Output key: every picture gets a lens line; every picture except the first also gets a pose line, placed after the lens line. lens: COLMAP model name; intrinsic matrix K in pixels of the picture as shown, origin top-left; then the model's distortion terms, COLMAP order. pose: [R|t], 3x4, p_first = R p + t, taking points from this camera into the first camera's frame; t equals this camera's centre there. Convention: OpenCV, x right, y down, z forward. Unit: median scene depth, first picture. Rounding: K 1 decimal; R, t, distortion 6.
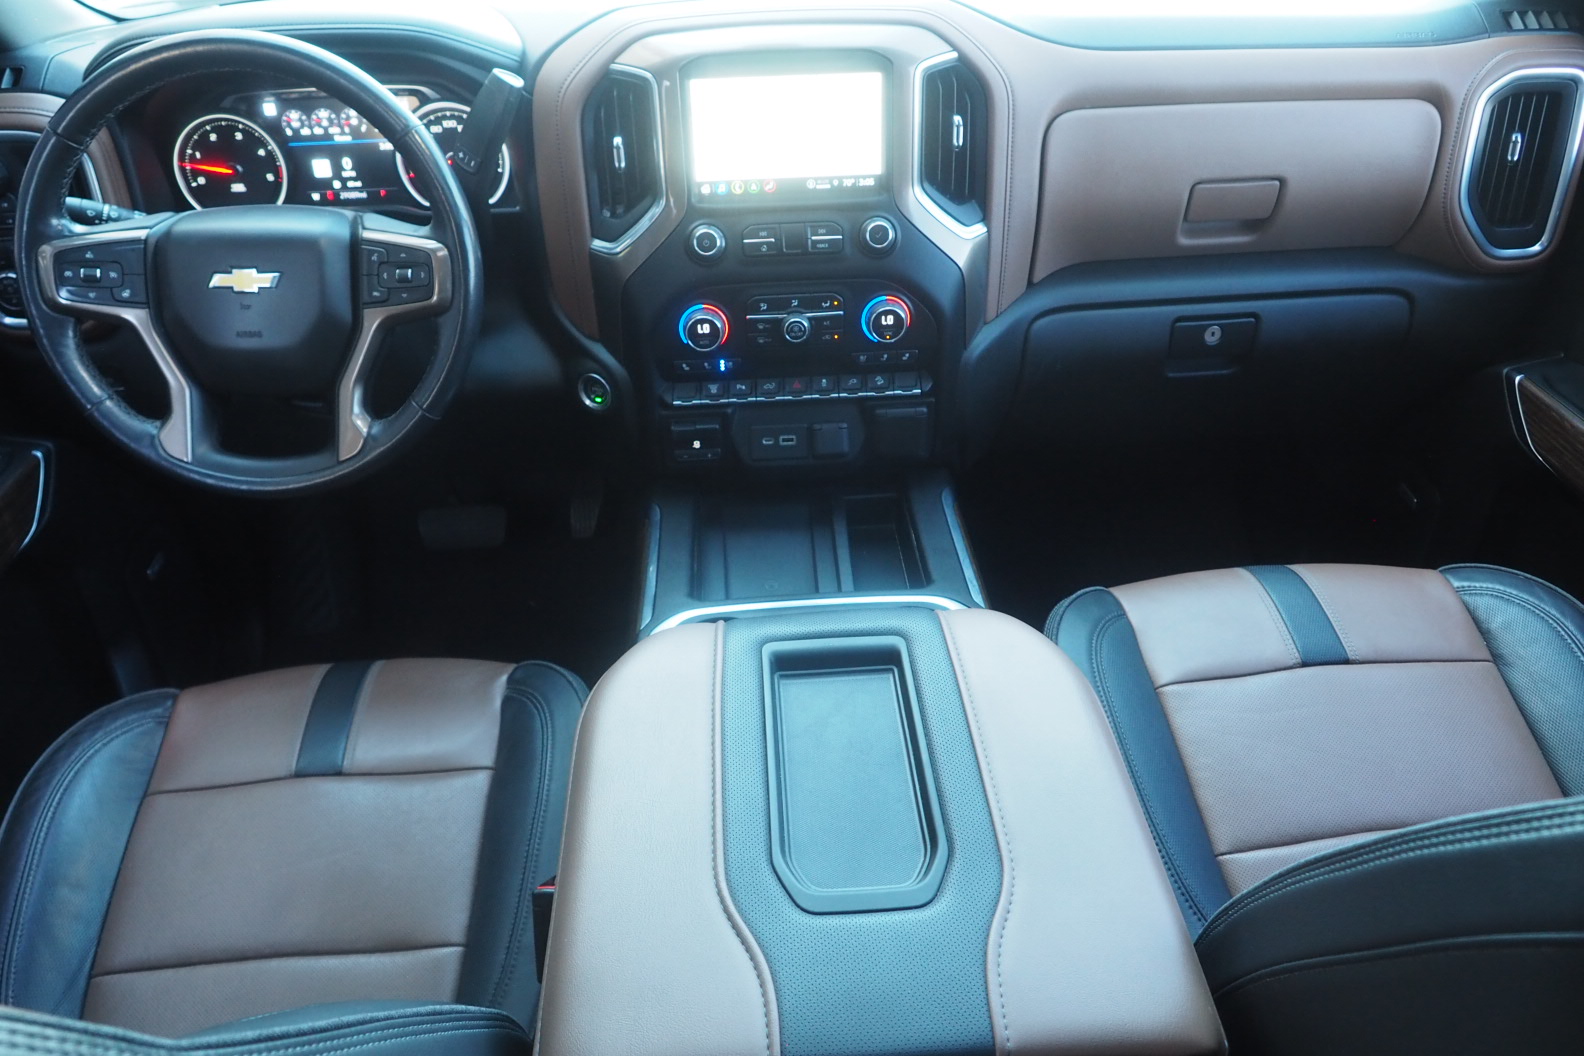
lens RADIAL K [[1120.8, 0, 796.8], [0, 1120.8, 530.6], [0, 0, 1]] dist [-0.025934, 0.002090]
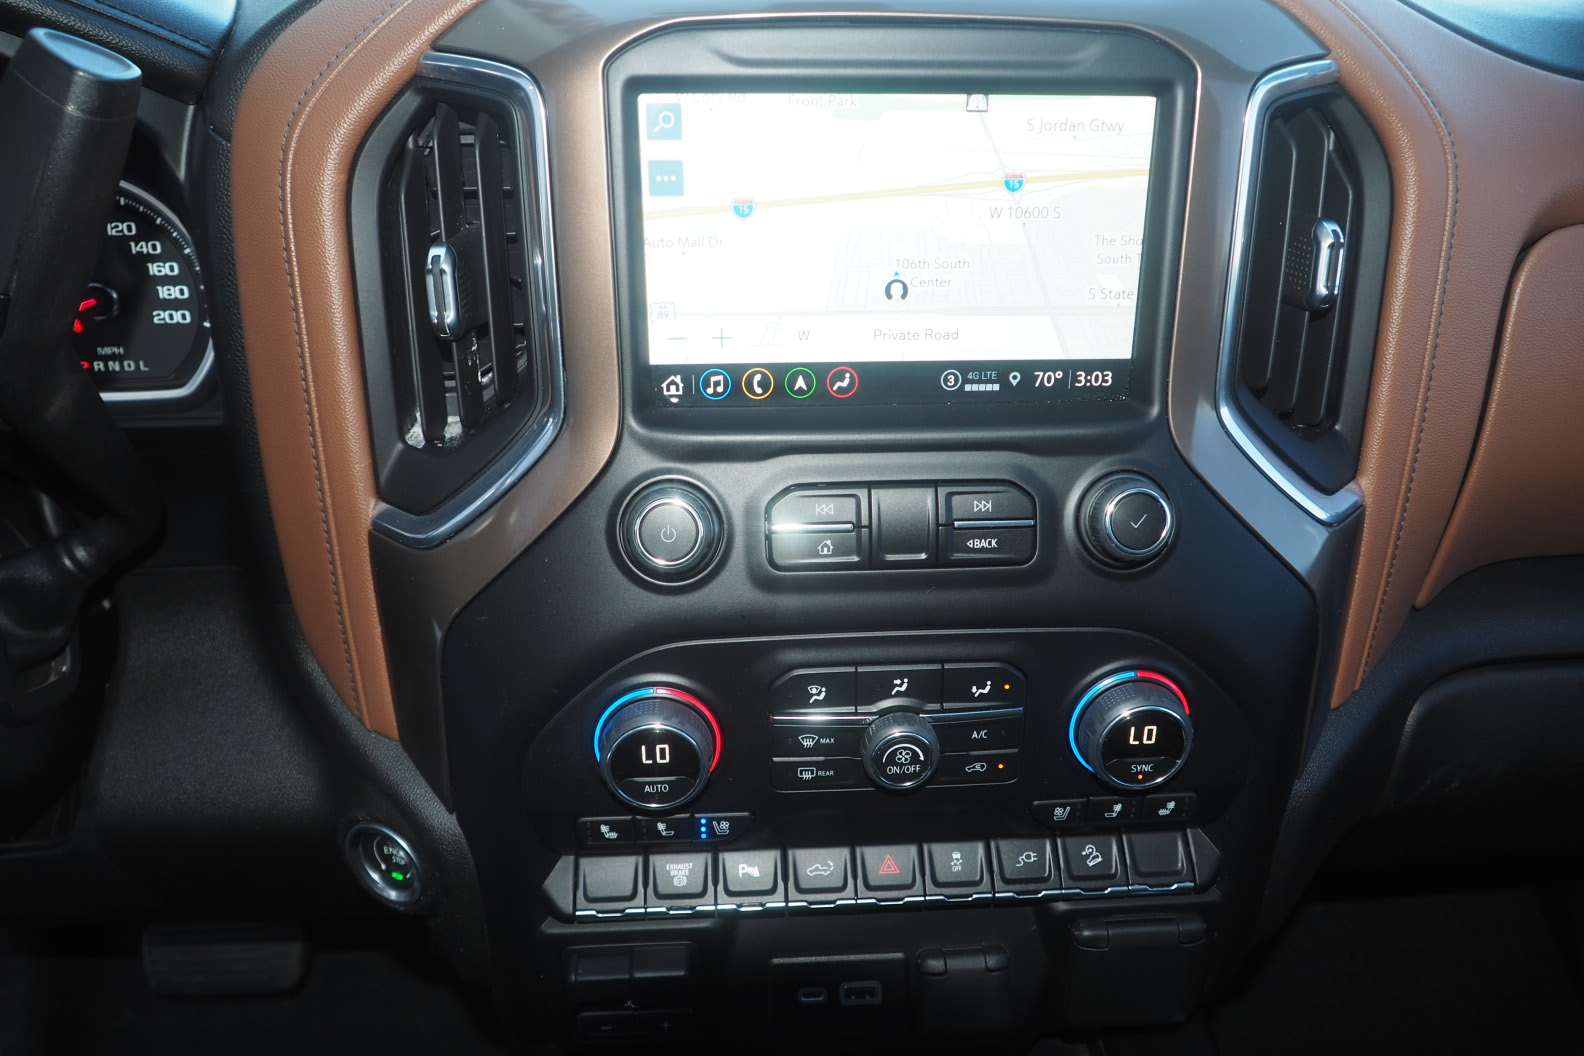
lens RADIAL K [[1120.8, 0, 793.5], [0, 1120.8, 553.5], [0, 0, 1]] dist [-0.025934, 0.002090]
pose [[0.999560, 0.023327, 0.018312, -0.043599], [-0.020917, 0.992280, -0.122244, -0.190916], [-0.021022, 0.121807, 0.992331, 0.589998]]
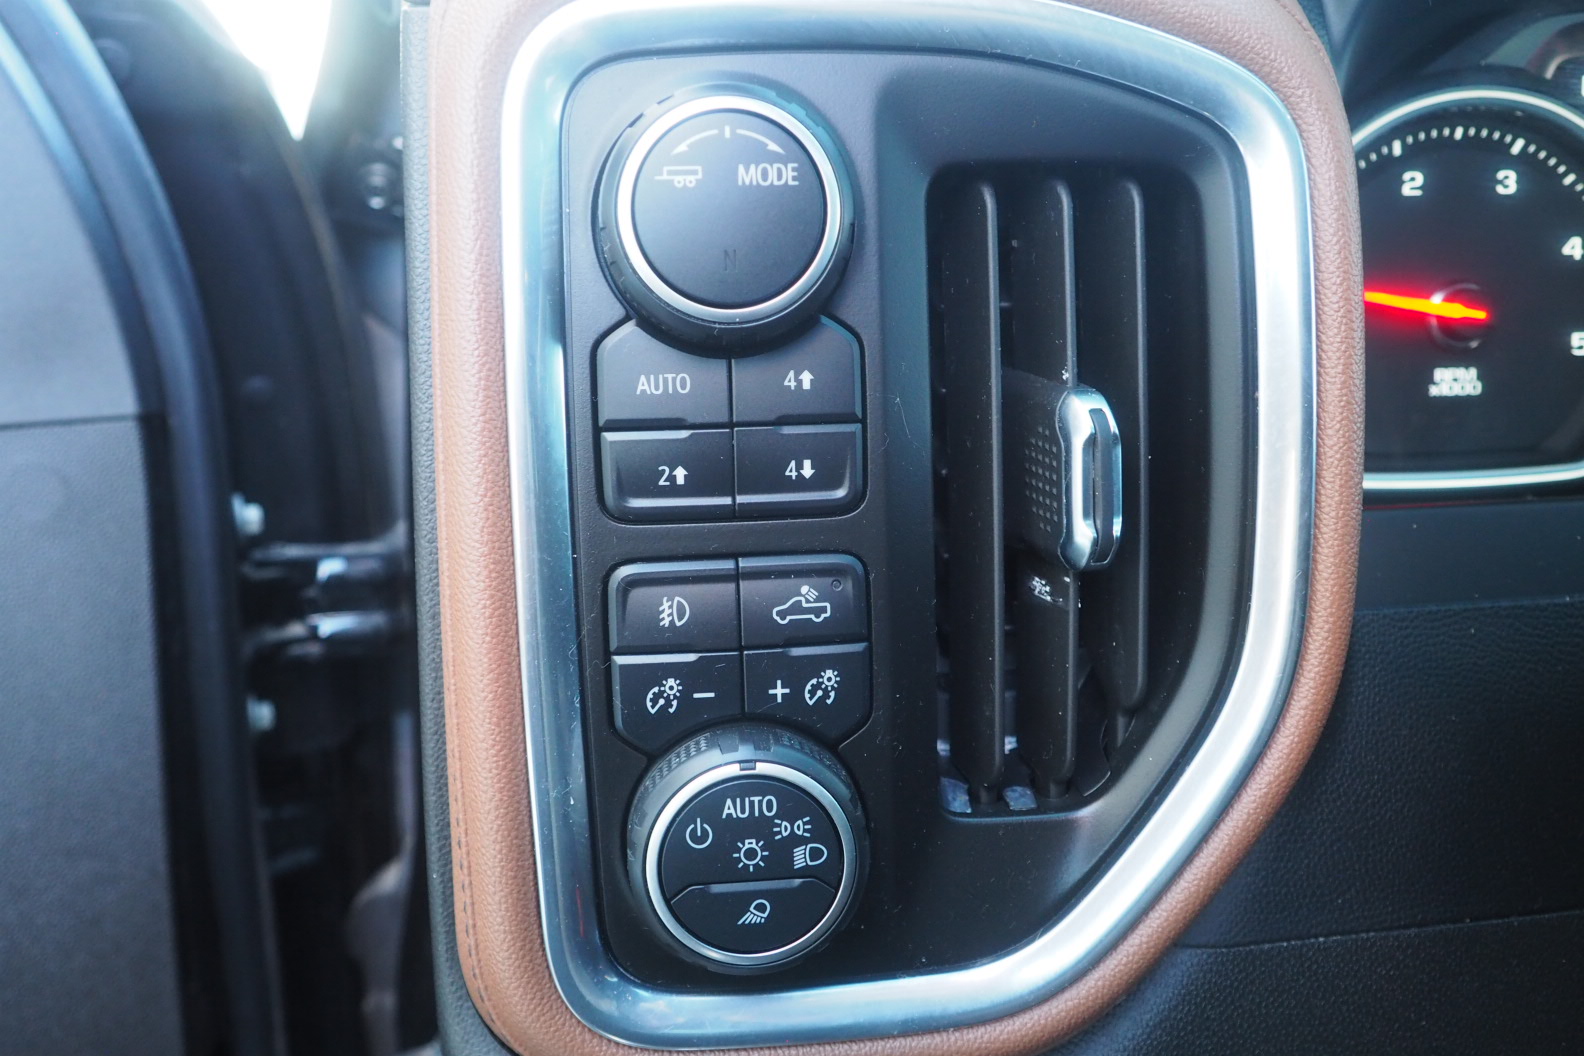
lens RADIAL K [[1229.1, 0, 787.3], [0, 1229.1, 523.3], [0, 0, 1]] dist [-0.015048, -0.001051]
pose [[0.999773, -0.003964, 0.020947, -0.671821], [0.010449, 0.947562, -0.319400, -0.194098], [-0.018583, 0.319547, 0.947388, 0.762319]]
